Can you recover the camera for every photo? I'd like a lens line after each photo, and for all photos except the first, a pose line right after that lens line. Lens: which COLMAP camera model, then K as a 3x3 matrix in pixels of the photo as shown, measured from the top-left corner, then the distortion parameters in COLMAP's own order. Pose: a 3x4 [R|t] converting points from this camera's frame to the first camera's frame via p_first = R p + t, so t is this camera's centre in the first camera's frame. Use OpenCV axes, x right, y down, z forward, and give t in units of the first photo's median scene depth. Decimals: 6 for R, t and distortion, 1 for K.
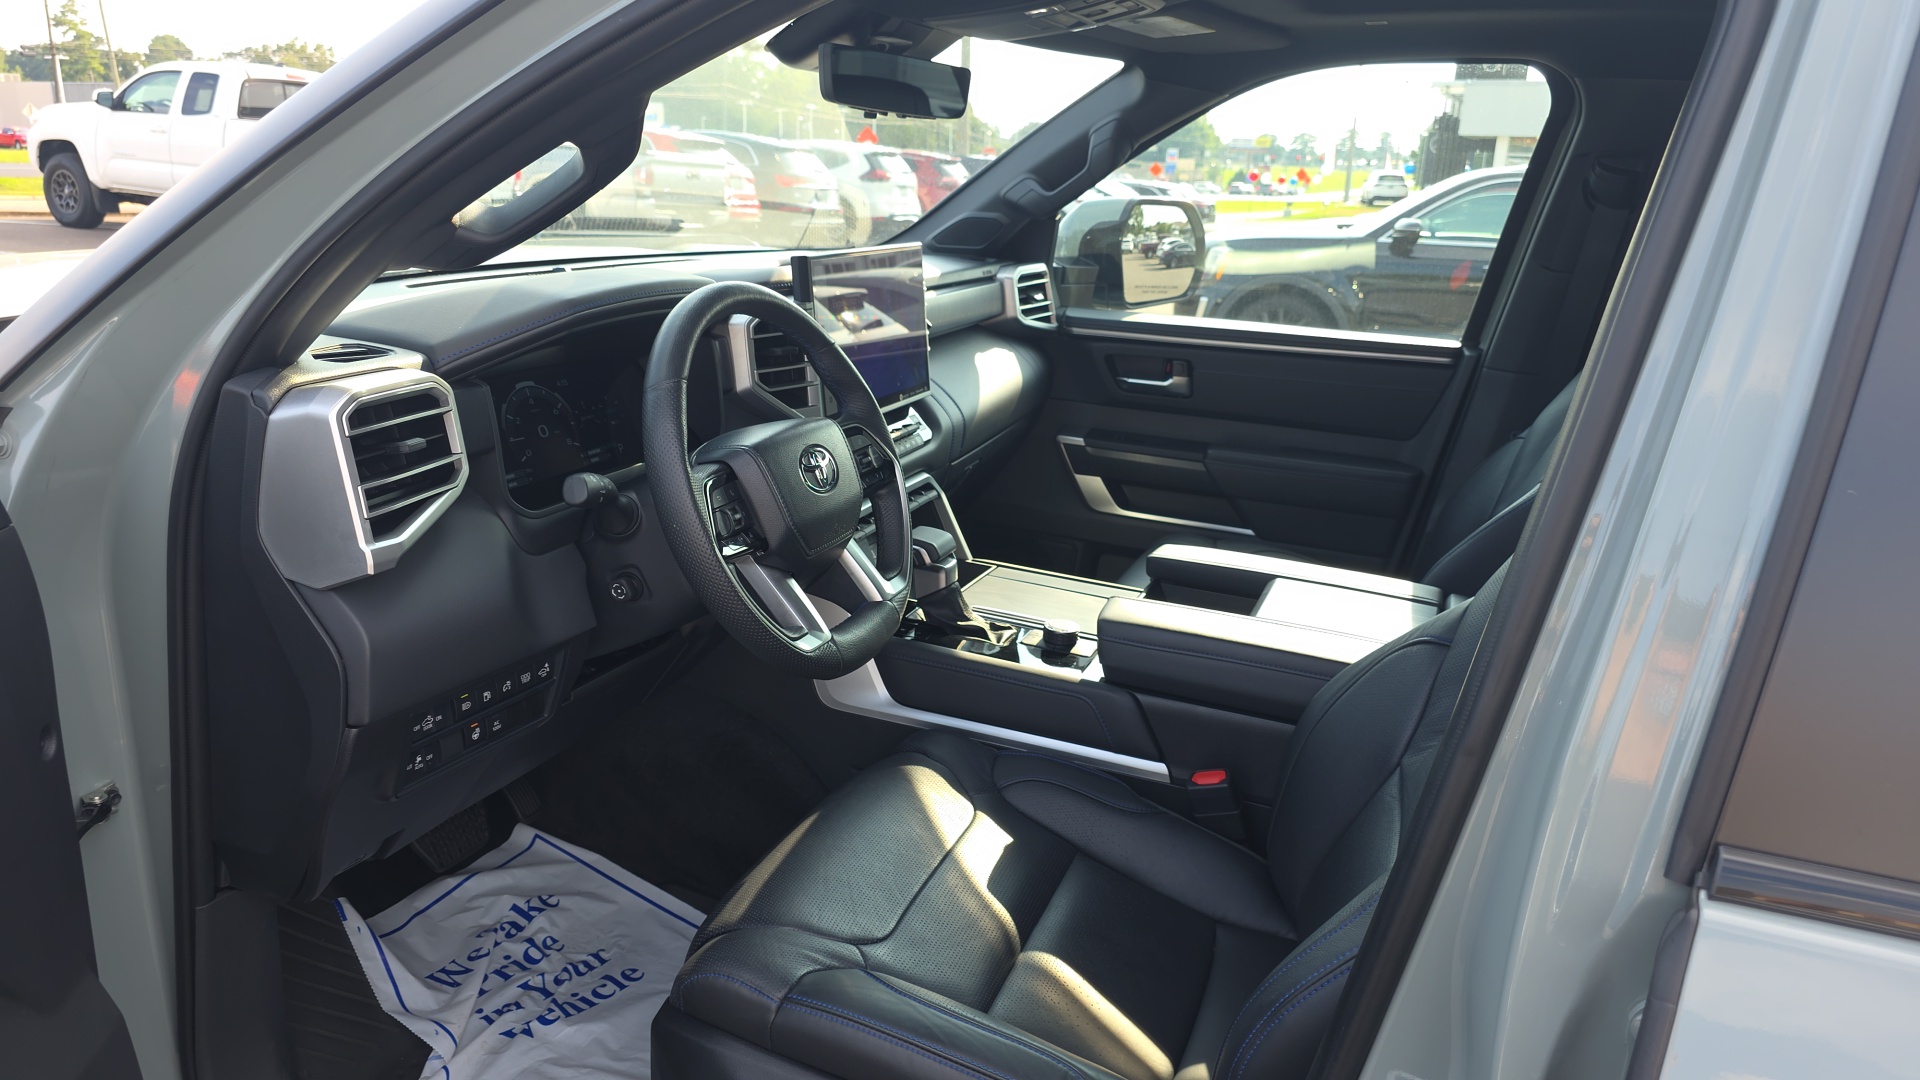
lens RADIAL K [[1300.6, 0, 985.3], [0, 1300.6, 544.5], [0, 0, 1]] dist [0.052839, -0.002587]
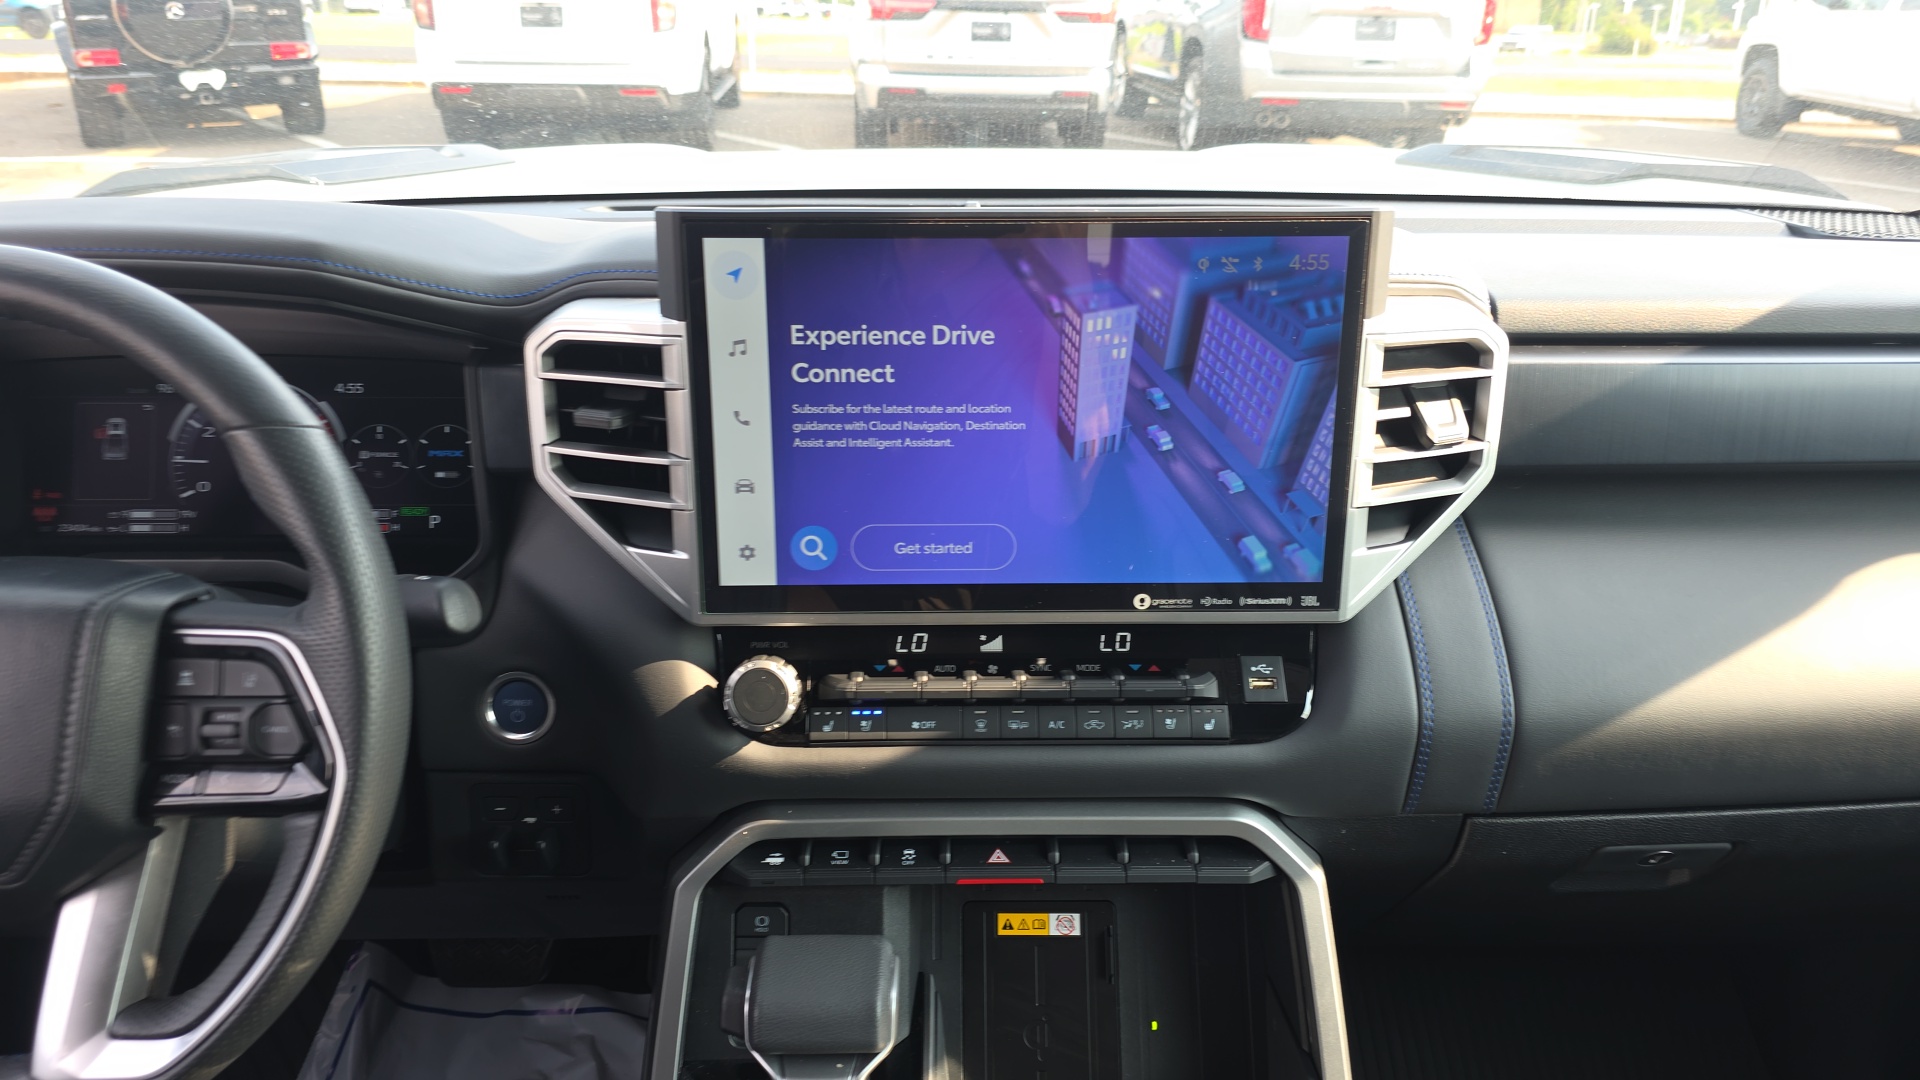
lens RADIAL K [[1309.7, 0, 946.1], [0, 1309.7, 517.1], [0, 0, 1]] dist [0.099528, -0.153027]
pose [[0.371071, 0.289670, -0.882269, 0.180678], [-0.248640, 0.946403, 0.206152, -0.148934], [0.894698, 0.142870, 0.423206, 0.572939]]
